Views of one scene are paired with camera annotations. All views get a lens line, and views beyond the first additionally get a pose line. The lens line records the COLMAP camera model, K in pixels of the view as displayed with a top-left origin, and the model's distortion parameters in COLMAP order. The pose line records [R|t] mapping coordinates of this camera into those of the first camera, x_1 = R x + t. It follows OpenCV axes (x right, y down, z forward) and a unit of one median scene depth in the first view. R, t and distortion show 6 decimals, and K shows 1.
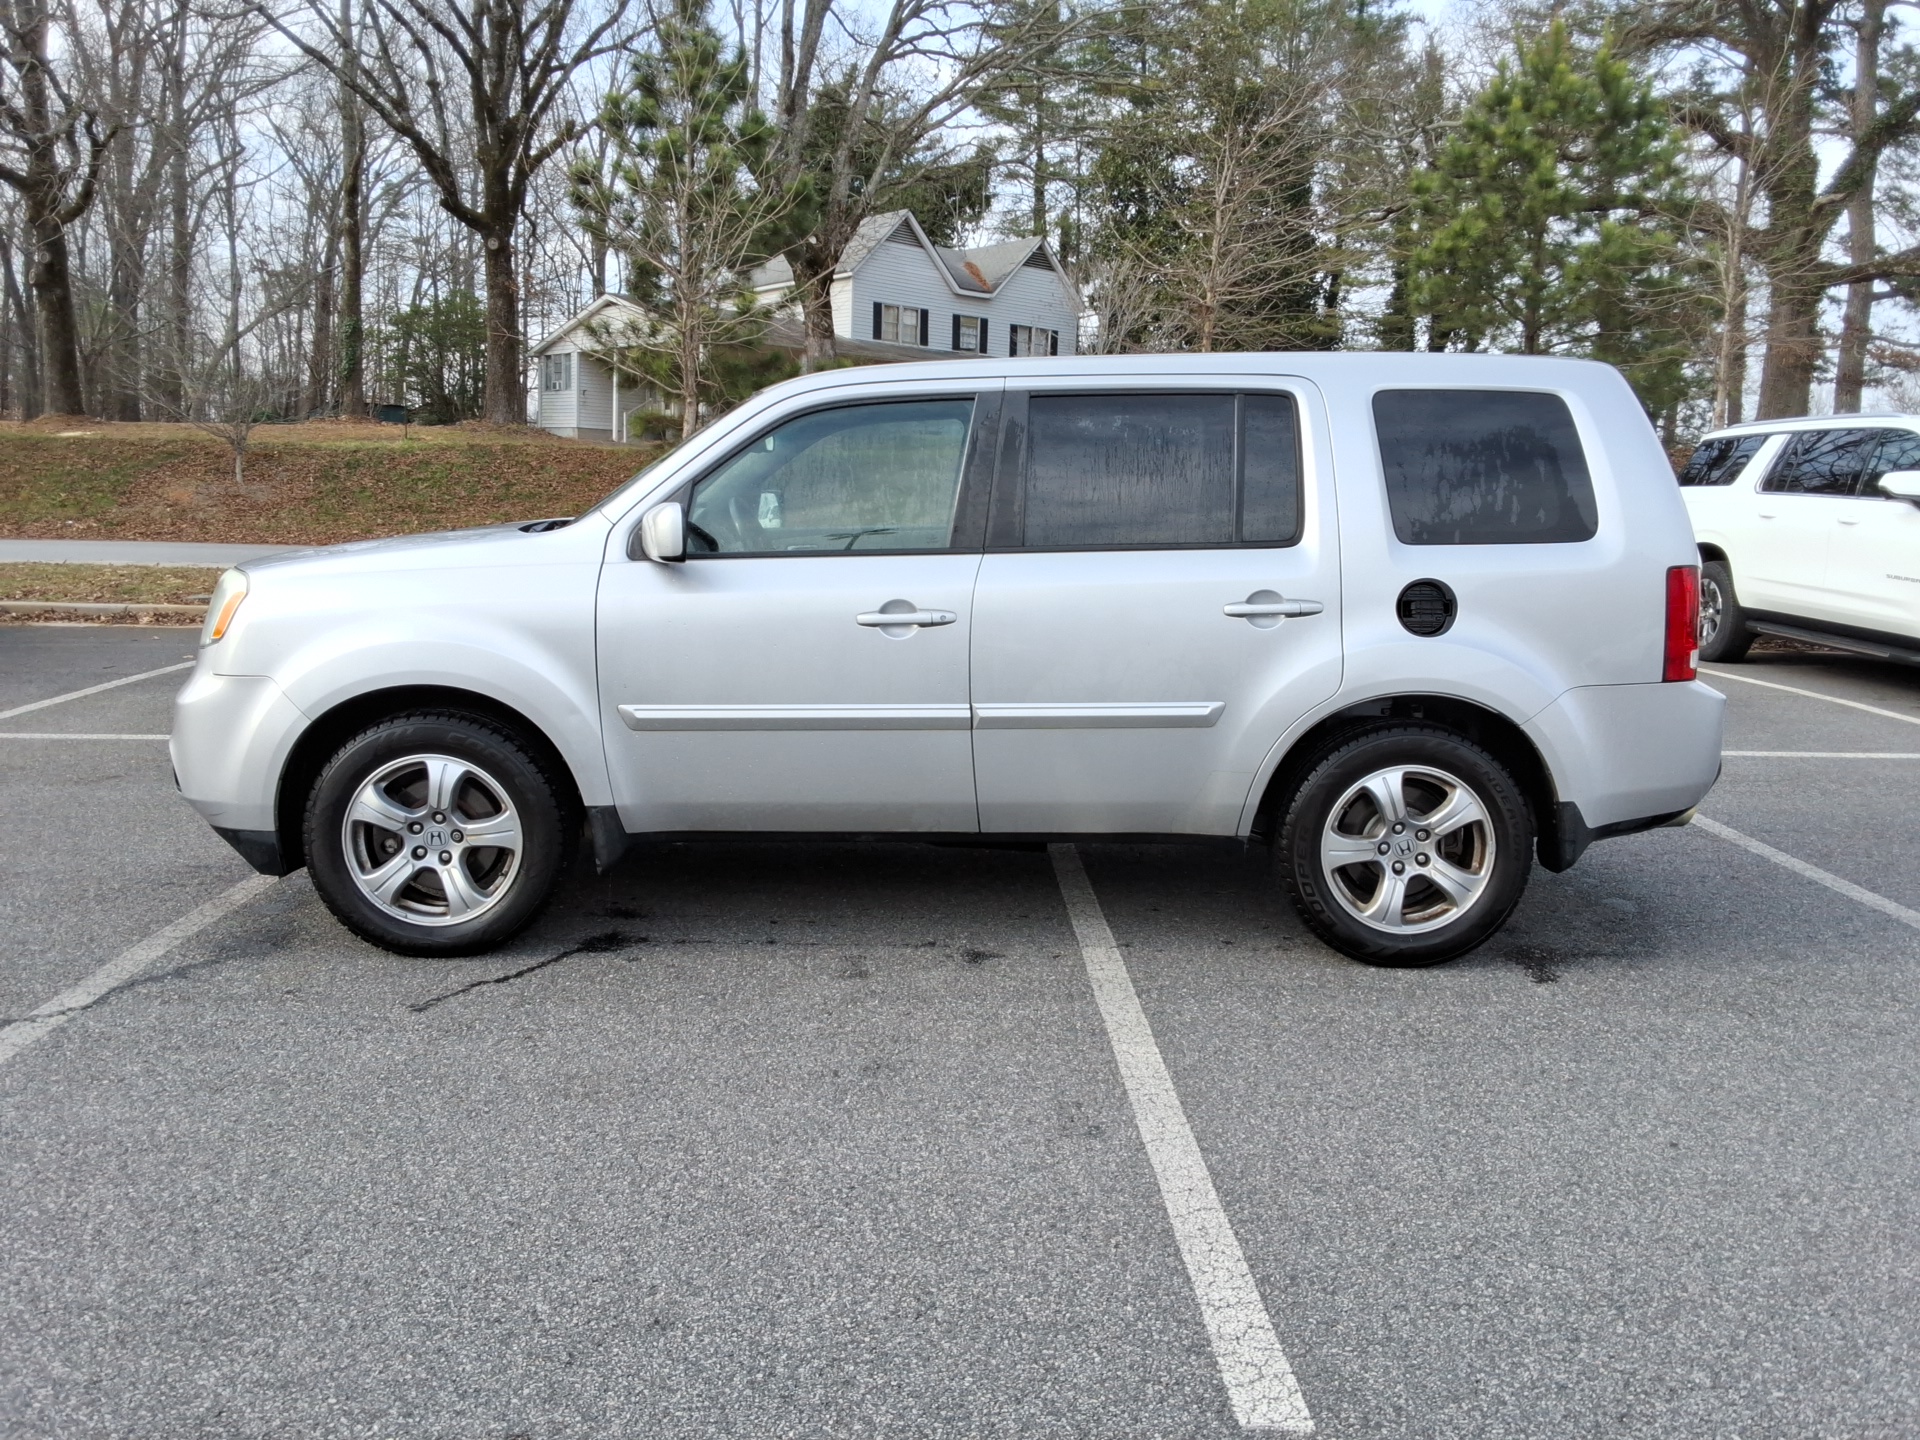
lens RADIAL K [[1558.6, 0, 964.4], [0, 1558.6, 731.5], [0, 0, 1]] dist [0.054299, -0.067998]
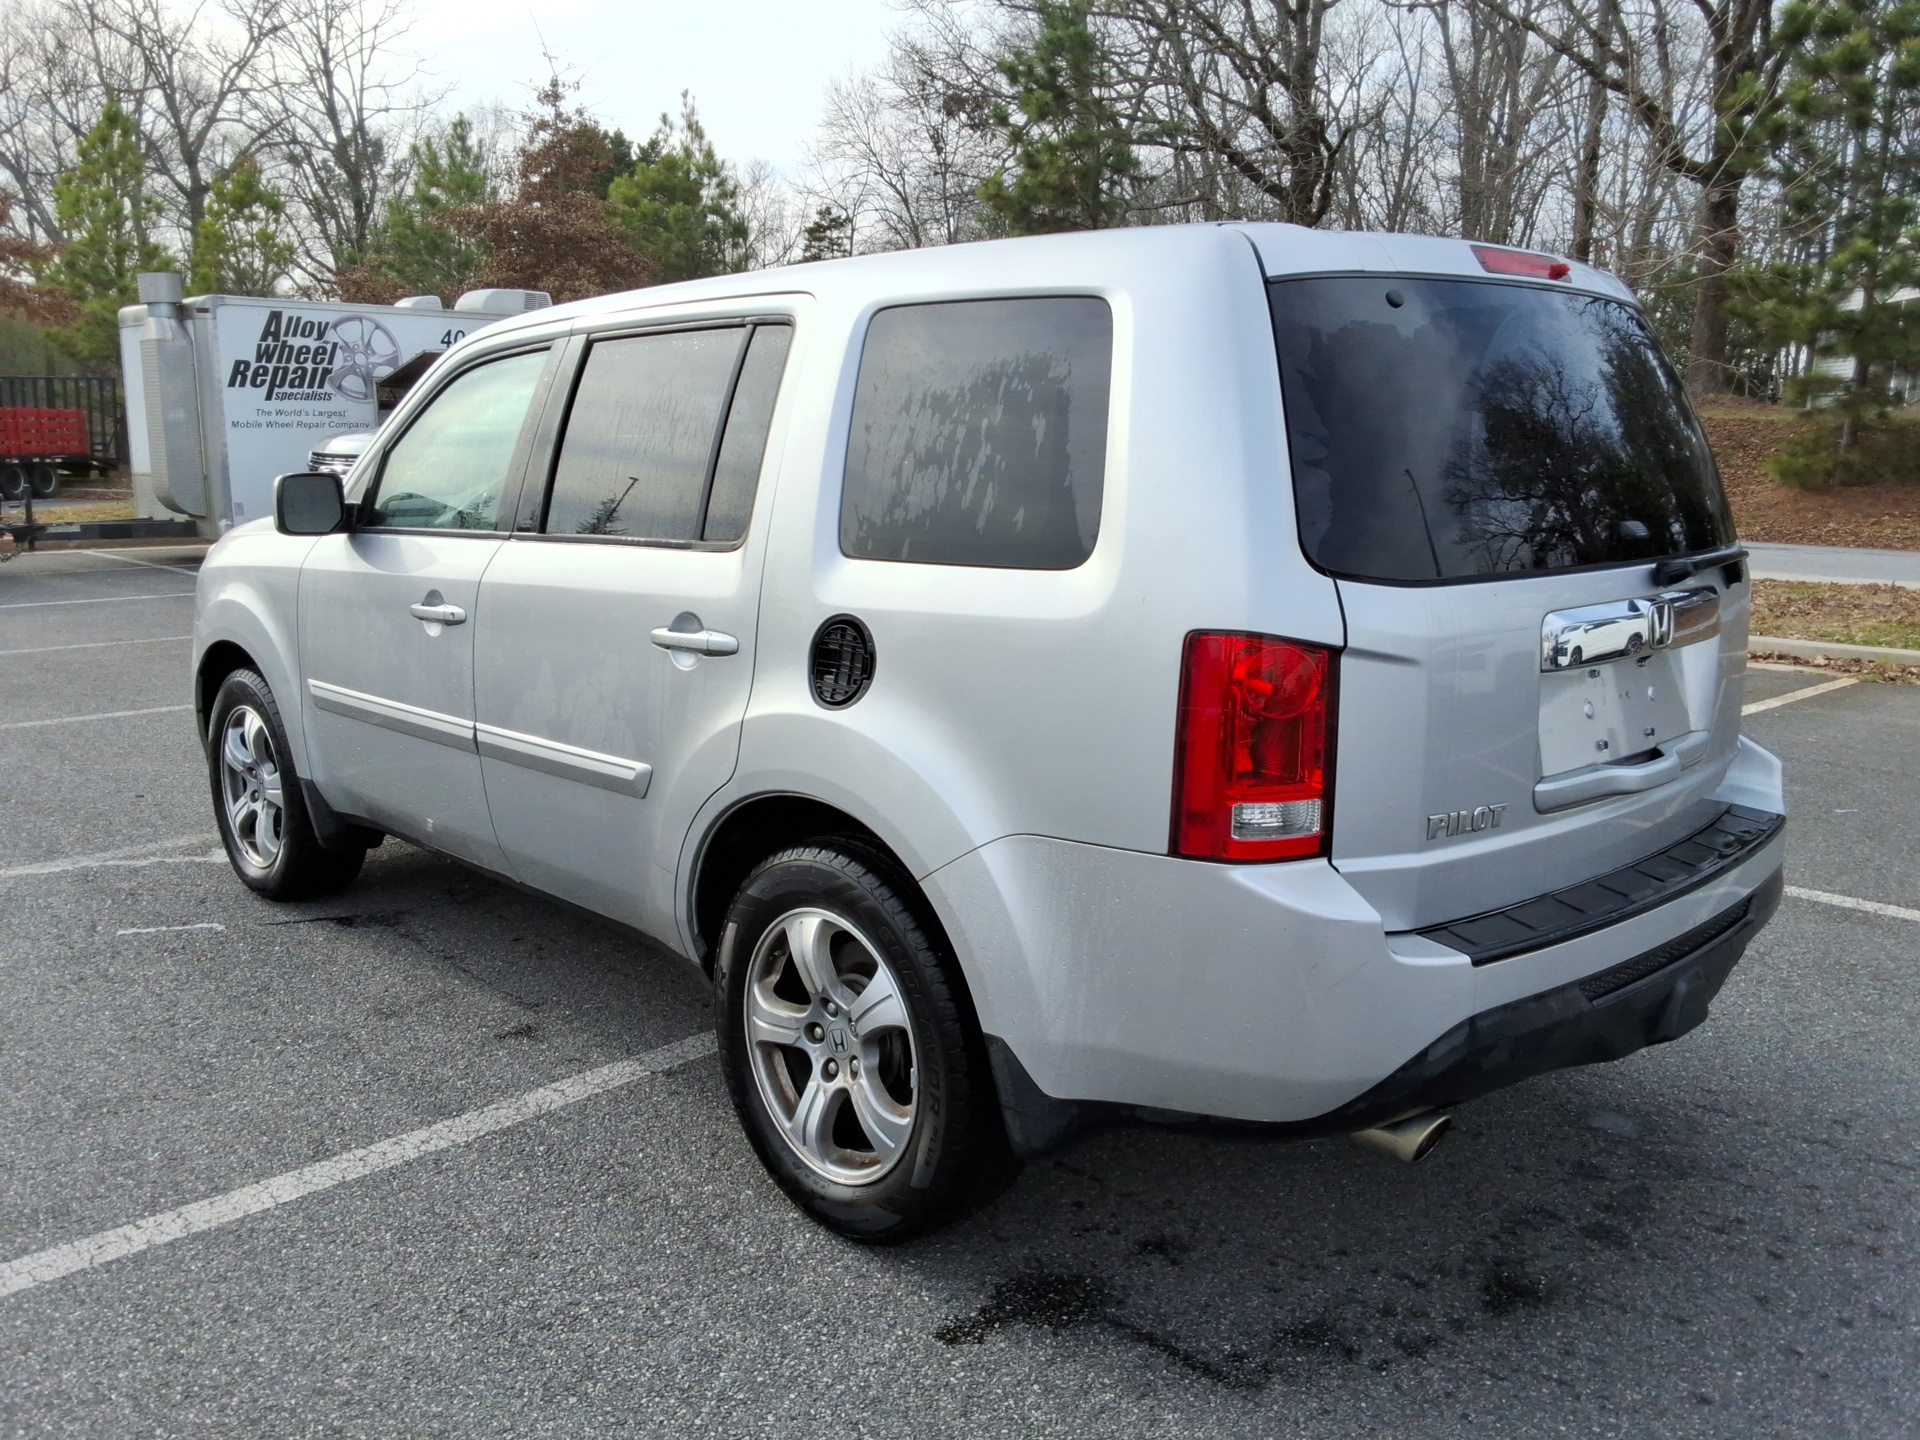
lens RADIAL K [[1558.6, 0, 977.7], [0, 1558.6, 720.5], [0, 0, 1]] dist [0.054299, -0.067998]
pose [[0.685919, 0.124876, -0.716882, 0.763165], [-0.121727, 0.990974, 0.056151, -0.095689], [0.717424, 0.048749, 0.694929, 0.608801]]
